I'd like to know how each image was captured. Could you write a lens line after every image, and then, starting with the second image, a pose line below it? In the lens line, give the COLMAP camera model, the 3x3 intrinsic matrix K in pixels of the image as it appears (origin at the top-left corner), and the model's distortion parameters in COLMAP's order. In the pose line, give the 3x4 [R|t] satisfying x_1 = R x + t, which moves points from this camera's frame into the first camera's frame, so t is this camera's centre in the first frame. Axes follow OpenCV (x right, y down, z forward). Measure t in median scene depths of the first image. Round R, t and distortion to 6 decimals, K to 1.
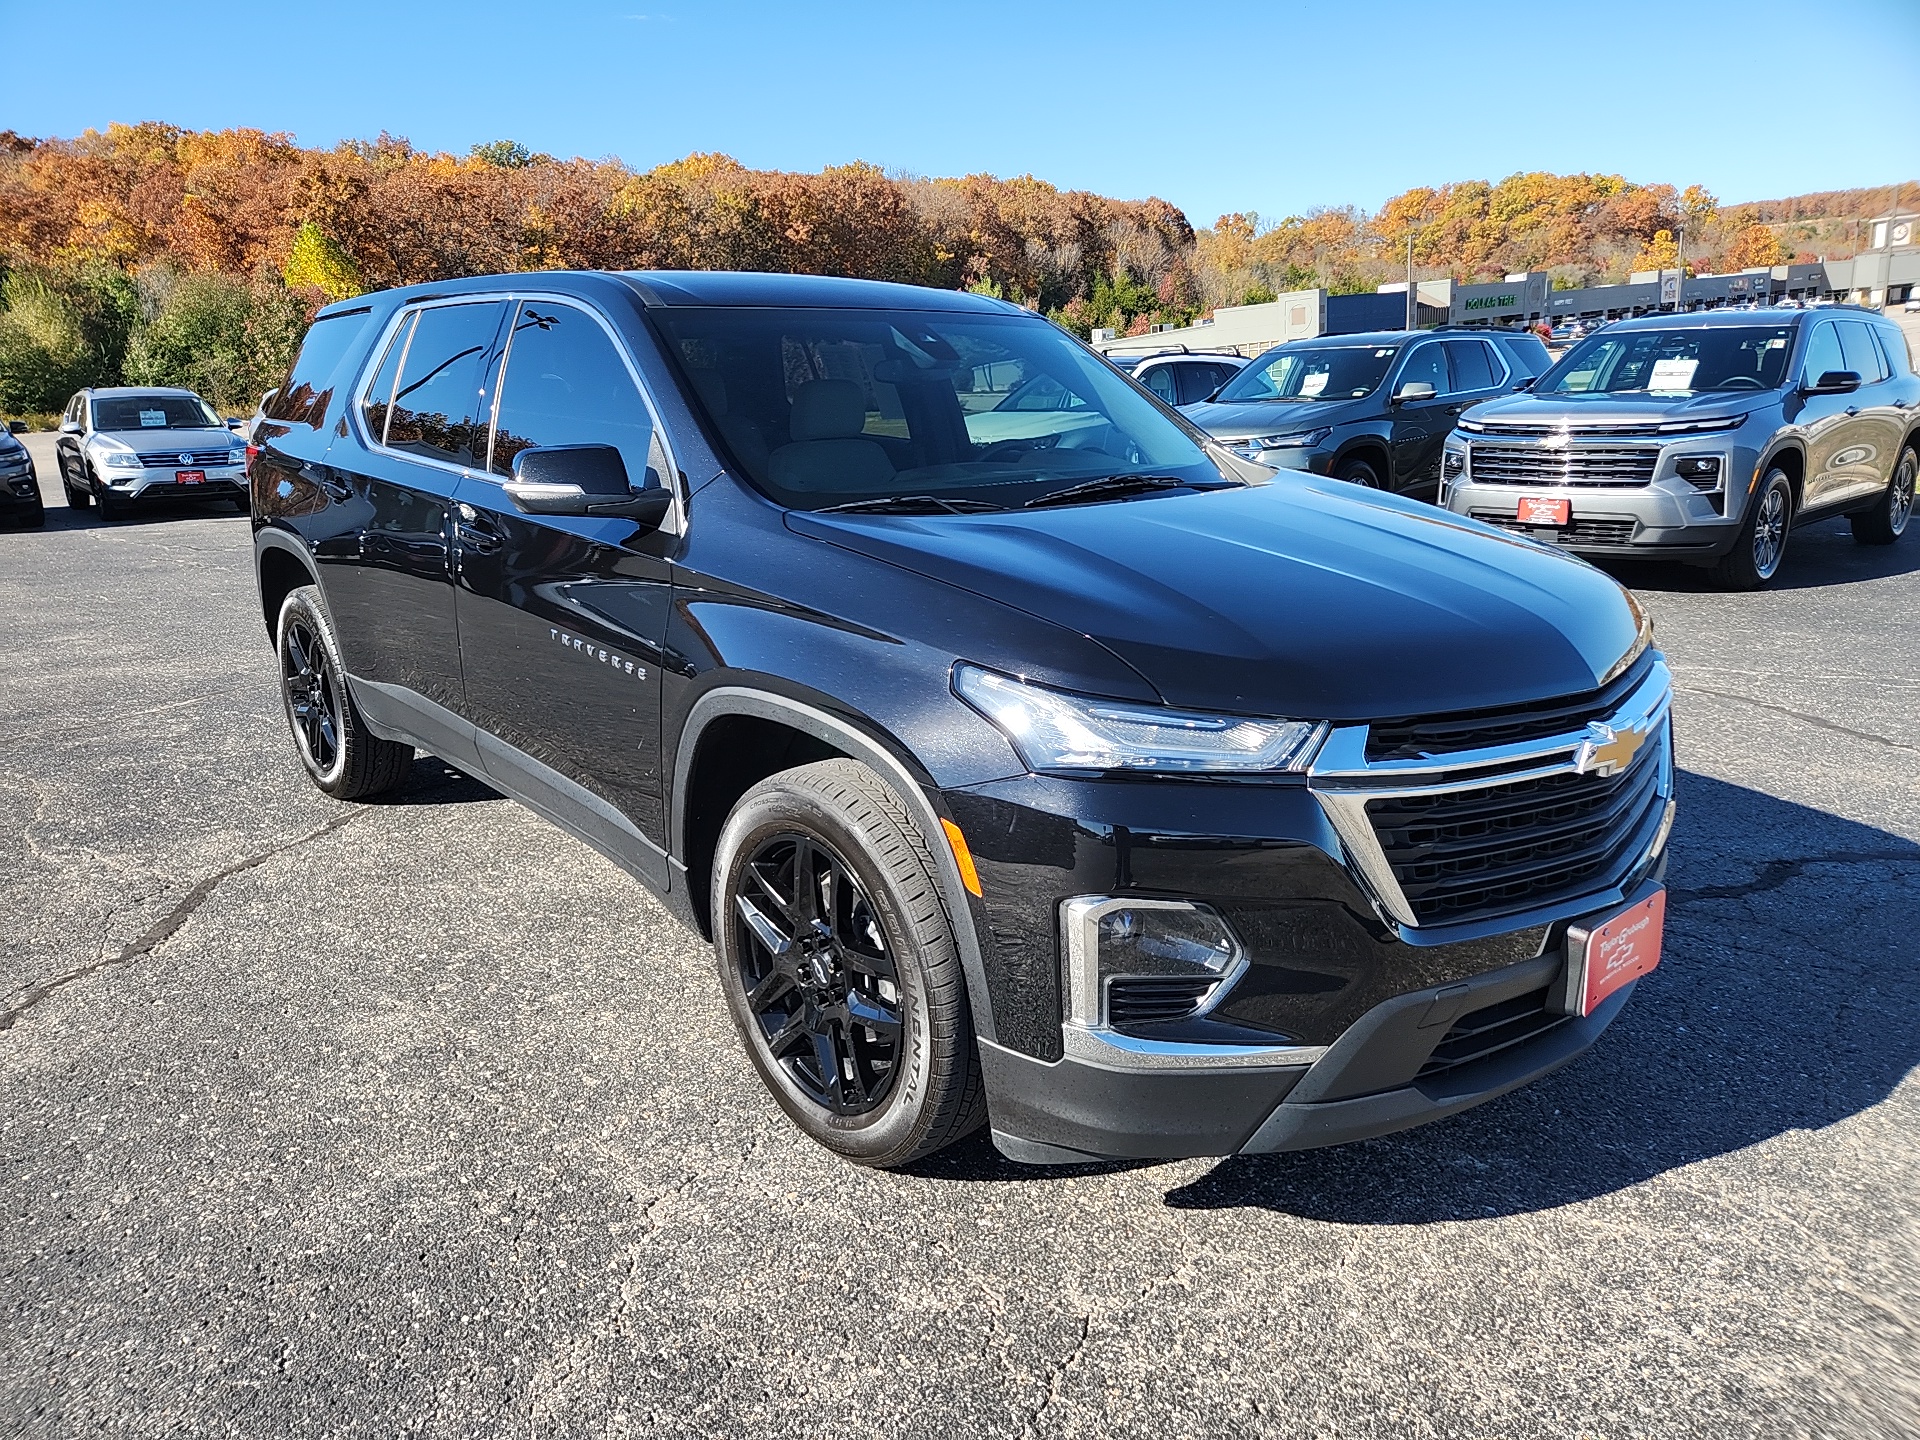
lens RADIAL K [[1273.2, 0, 931.0], [0, 1273.2, 749.1], [0, 0, 1]] dist [0.108804, -0.105763]
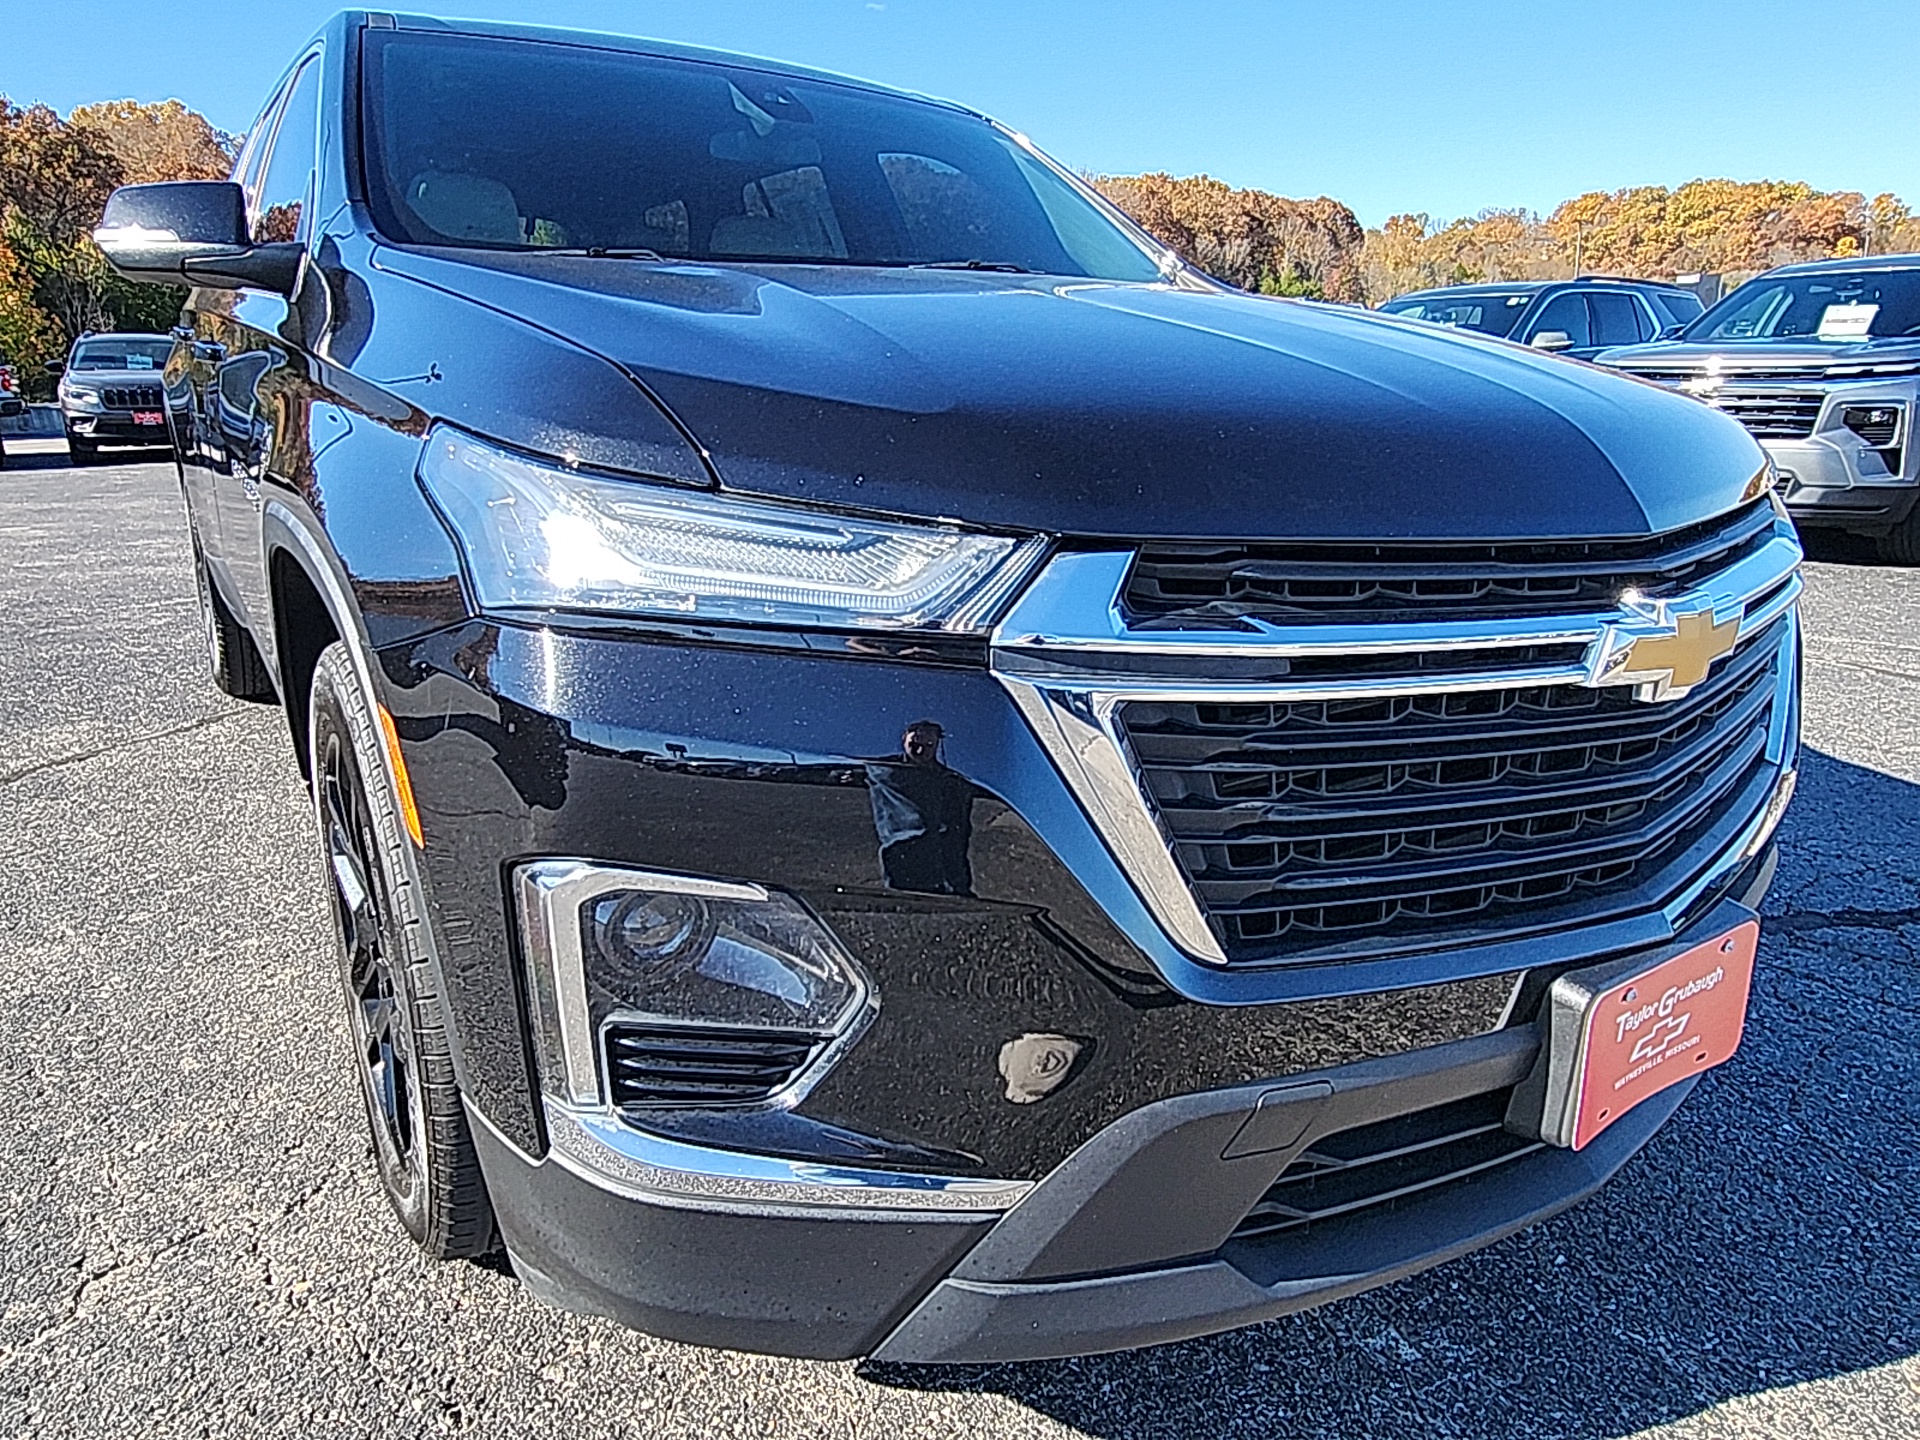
lens RADIAL K [[1200.9, 0, 938.0], [0, 1200.9, 723.8], [0, 0, 1]] dist [0.018160, -0.012611]
pose [[0.991406, 0.059369, -0.116573, 0.249686], [-0.058313, 0.998221, 0.012454, 0.035151], [0.117105, -0.005550, 0.993104, 0.412936]]
